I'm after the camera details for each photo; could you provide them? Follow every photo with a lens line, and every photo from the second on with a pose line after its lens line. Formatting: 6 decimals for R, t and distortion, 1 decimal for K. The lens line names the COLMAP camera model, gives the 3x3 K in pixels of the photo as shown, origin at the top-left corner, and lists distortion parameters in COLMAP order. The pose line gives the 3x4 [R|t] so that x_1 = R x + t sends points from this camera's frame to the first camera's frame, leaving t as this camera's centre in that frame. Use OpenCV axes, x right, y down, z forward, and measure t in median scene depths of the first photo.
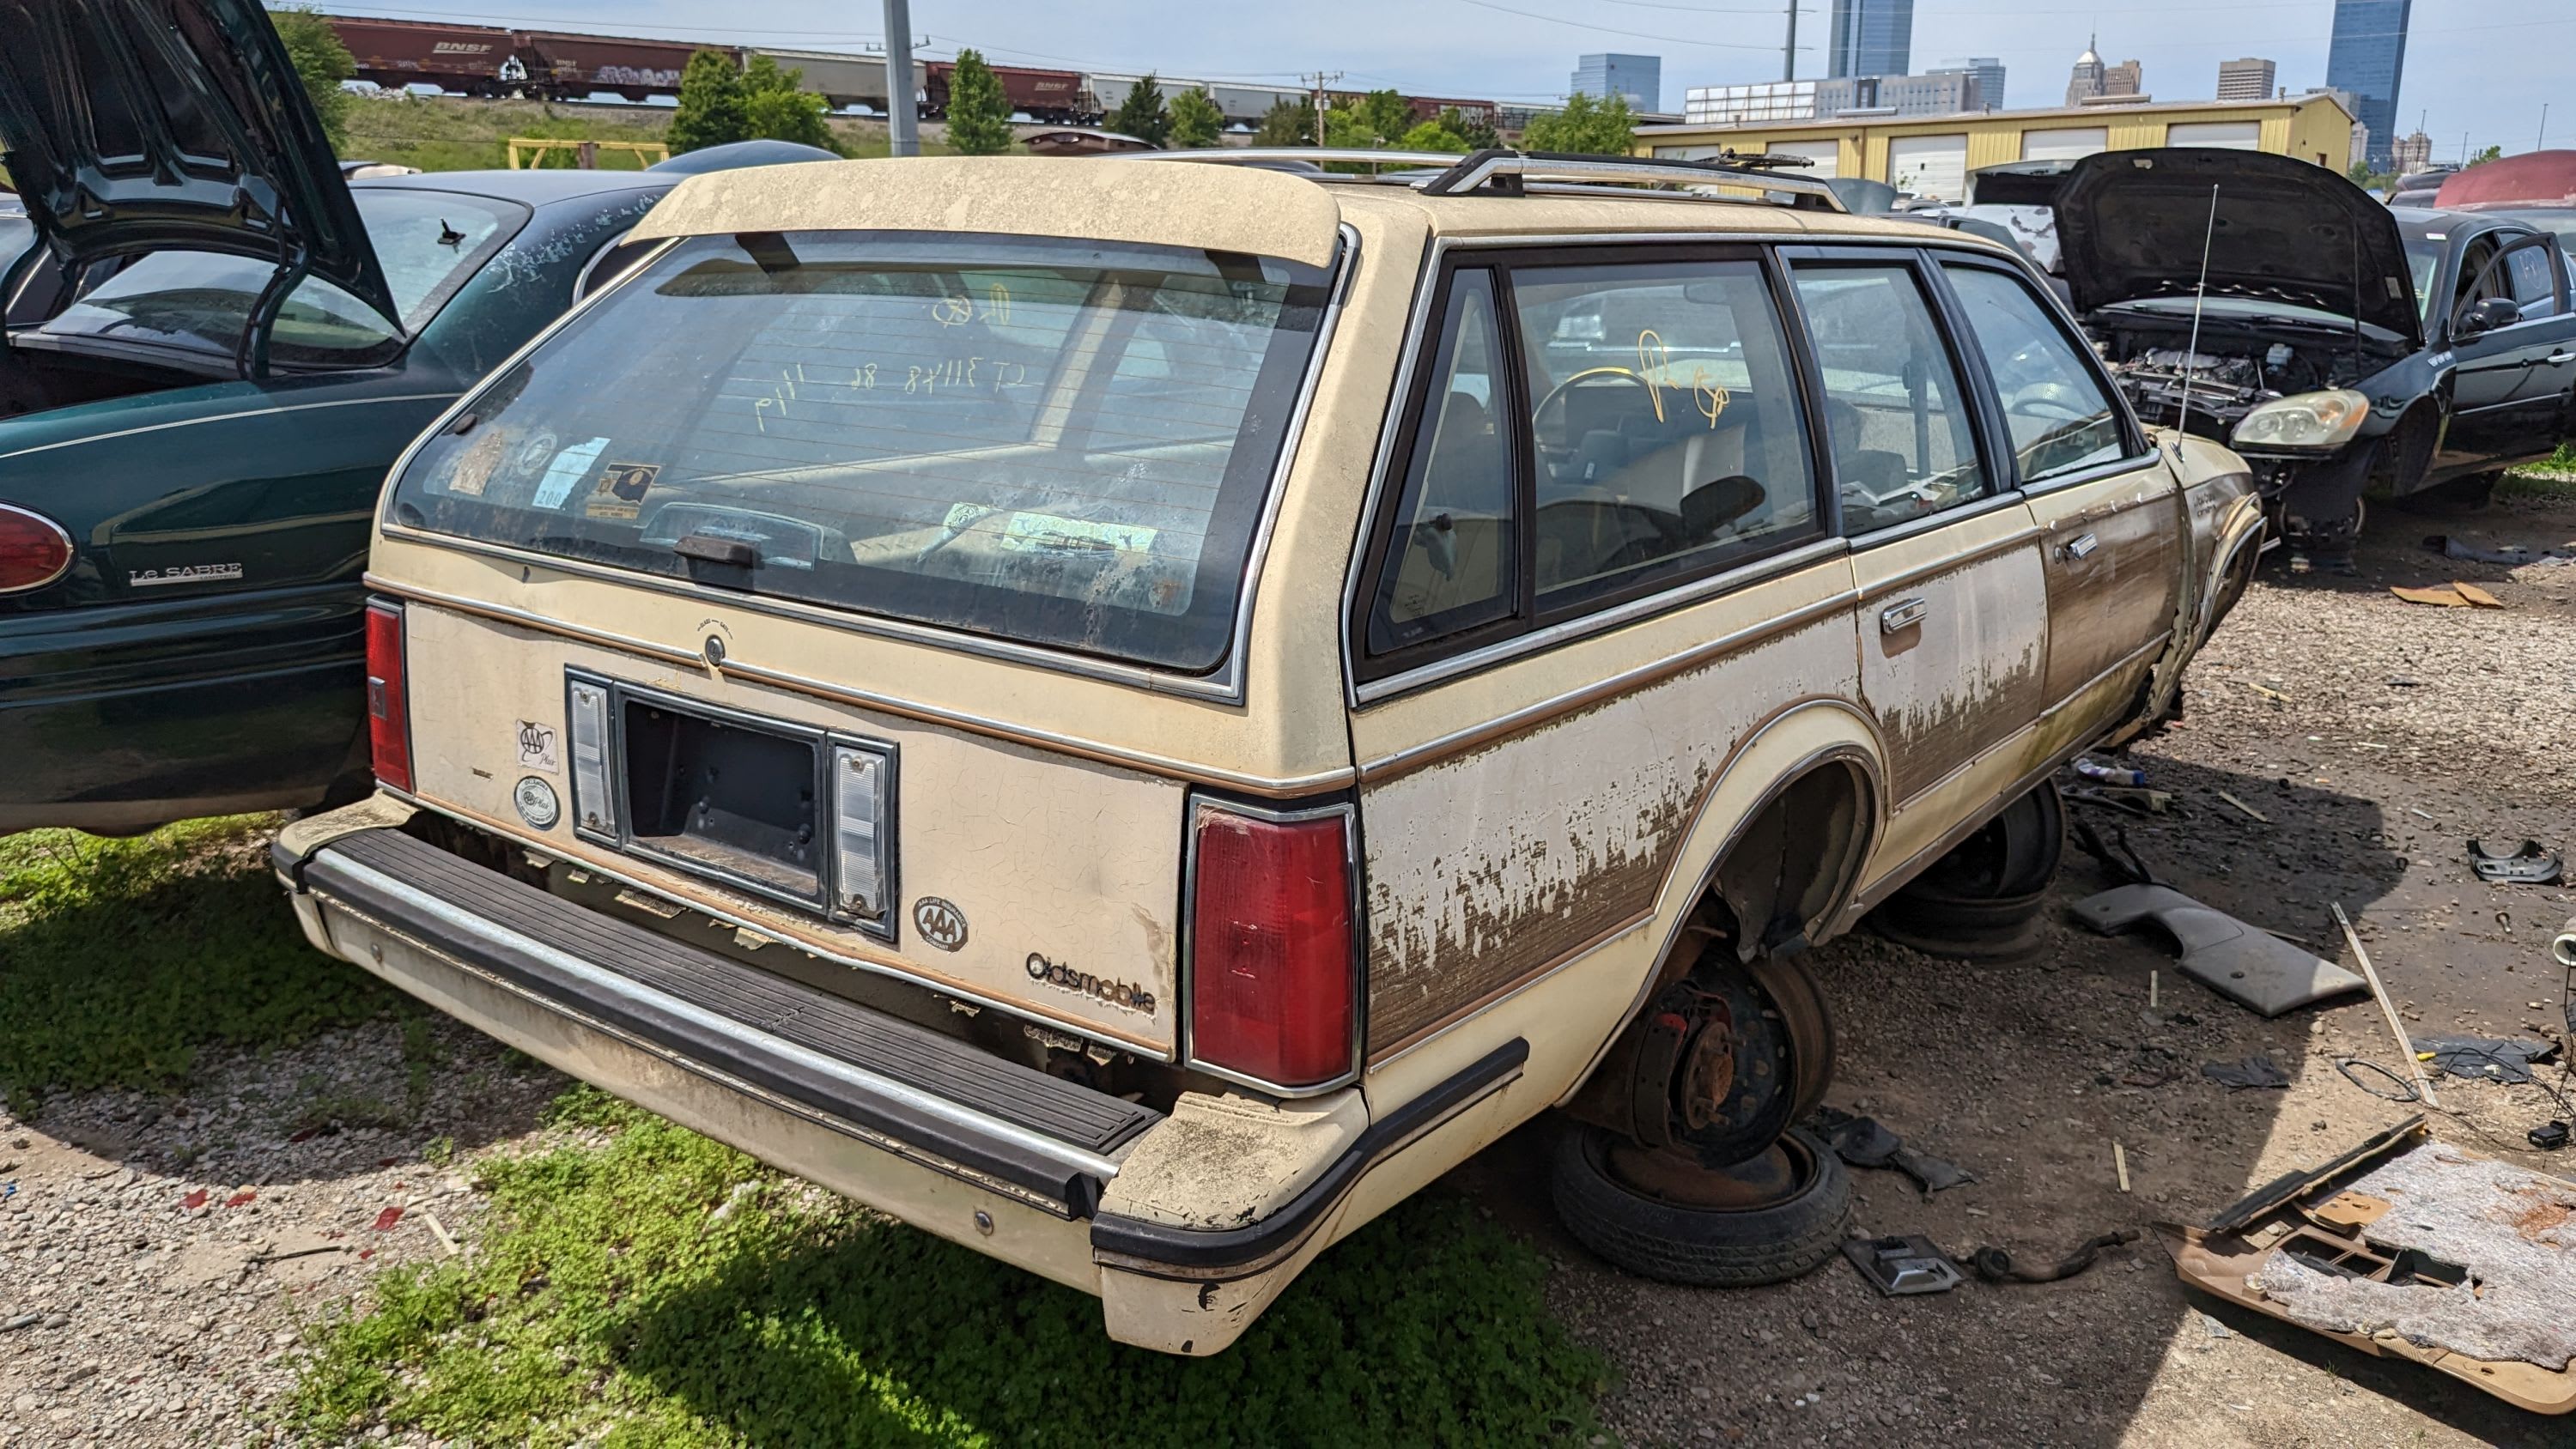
lens RADIAL K [[1967.7, 0, 1298.8], [0, 1967.7, 725.3], [0, 0, 1]] dist [0.078203, -0.086090]
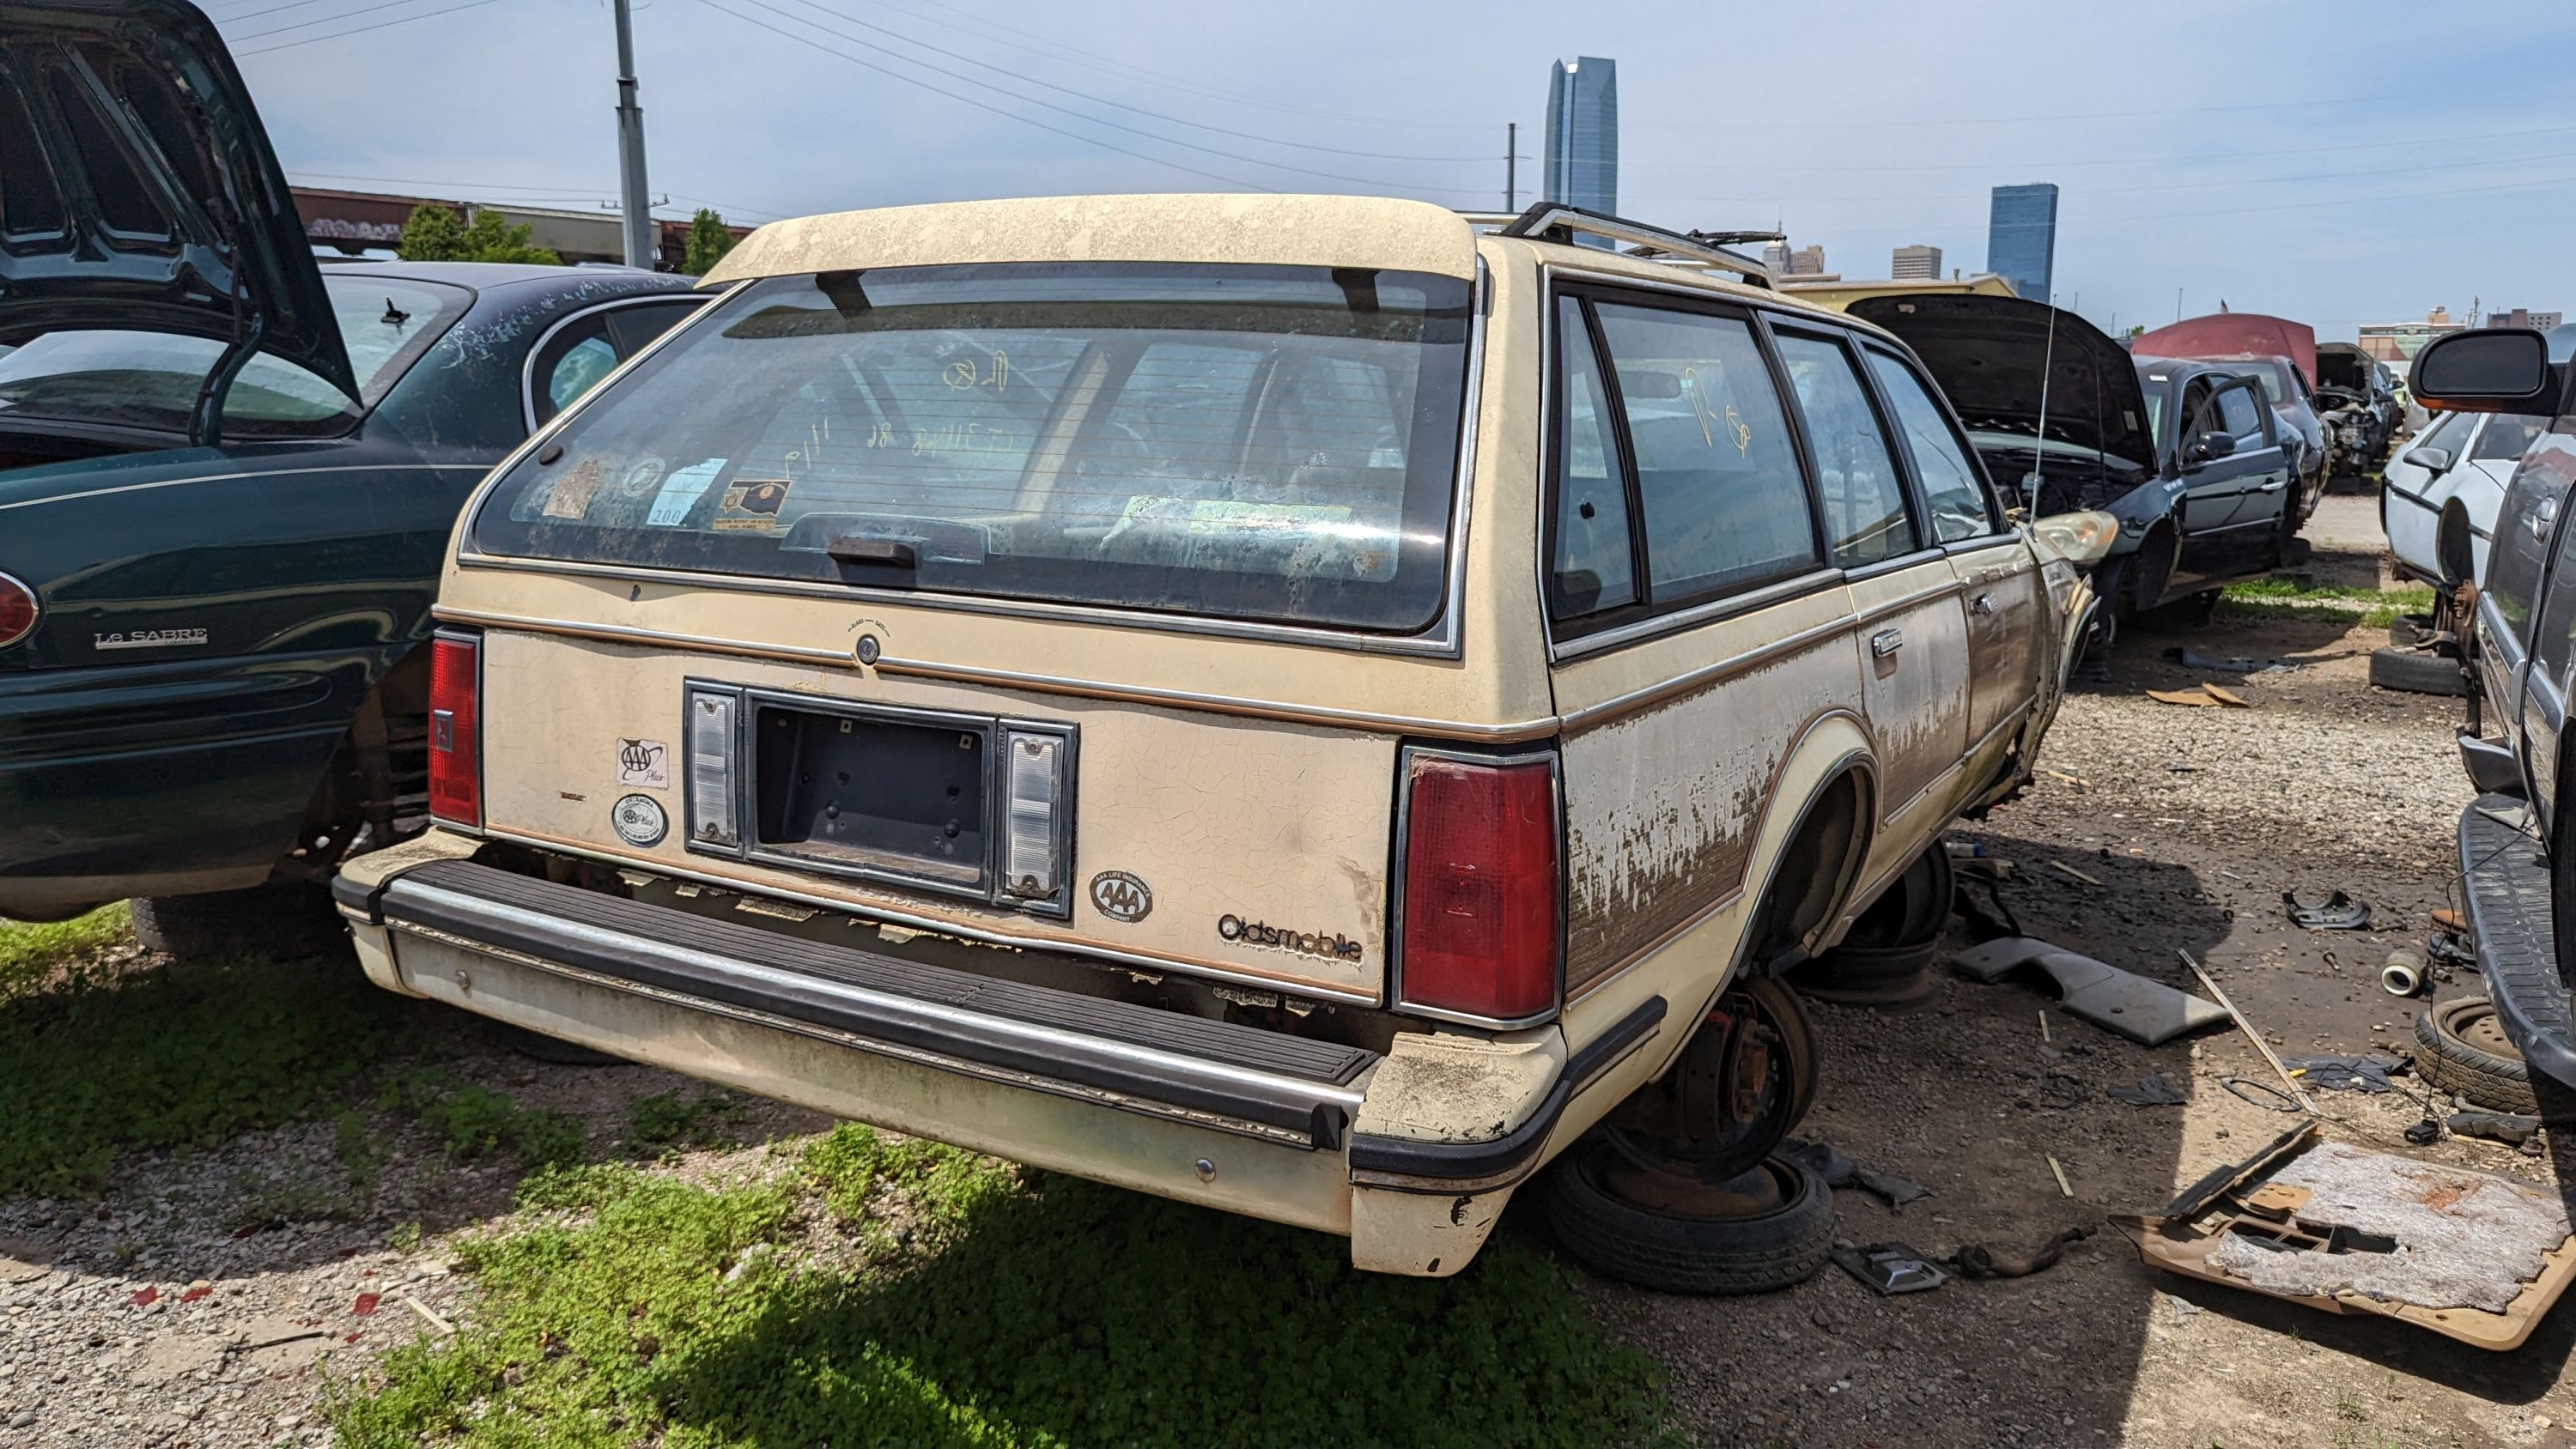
lens RADIAL K [[1973.3, 0, 1280.5], [0, 1973.3, 714.3], [0, 0, 1]] dist [0.080884, -0.091721]
pose [[0.991596, -0.013277, 0.128688, -0.163227], [0.024502, 0.995990, -0.086040, 0.068197], [-0.127030, 0.088470, 0.987946, -0.032132]]
